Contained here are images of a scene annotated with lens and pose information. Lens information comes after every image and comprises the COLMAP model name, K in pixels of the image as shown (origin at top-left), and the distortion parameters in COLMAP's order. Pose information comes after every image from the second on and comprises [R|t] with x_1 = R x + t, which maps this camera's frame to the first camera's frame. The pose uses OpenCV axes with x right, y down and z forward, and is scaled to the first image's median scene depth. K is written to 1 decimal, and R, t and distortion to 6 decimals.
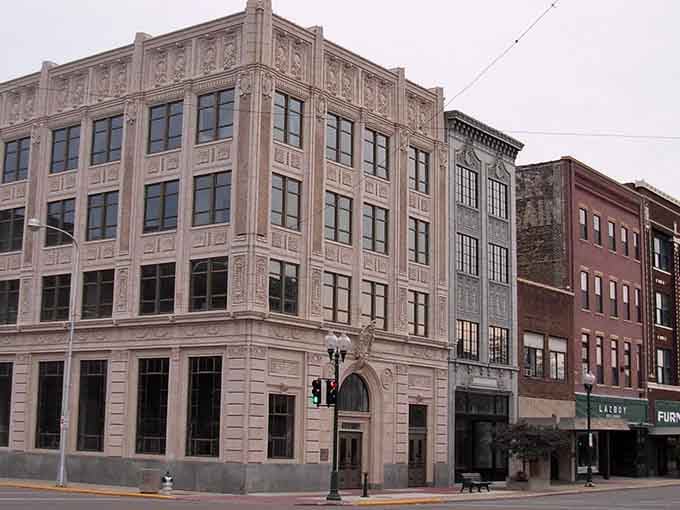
lens RADIAL K [[1111.7, 0, 340.0], [0, 1111.7, 255.0], [0, 0, 1]] dist [-0.201591, -0.019502]
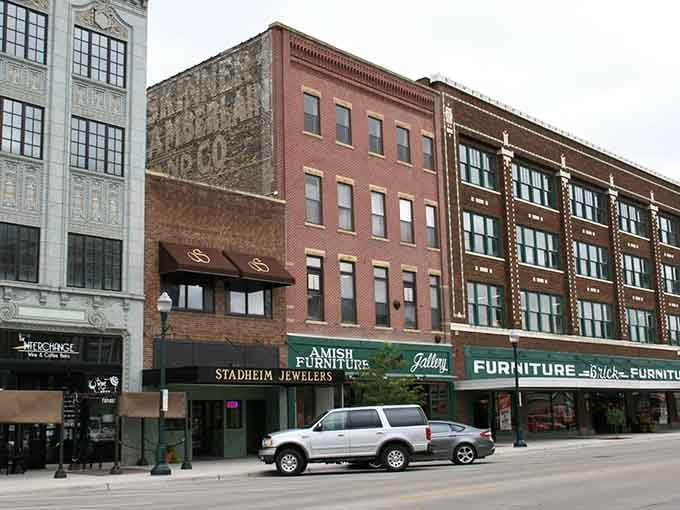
lens RADIAL K [[825.3, 0, 340.0], [0, 825.3, 255.0], [0, 0, 1]] dist [0.016954, 0.067557]
pose [[0.989697, -0.048434, -0.134737, 0.293223], [0.047295, 0.998813, -0.011645, 0.072387], [0.135141, 0.005153, 0.990813, 0.405457]]
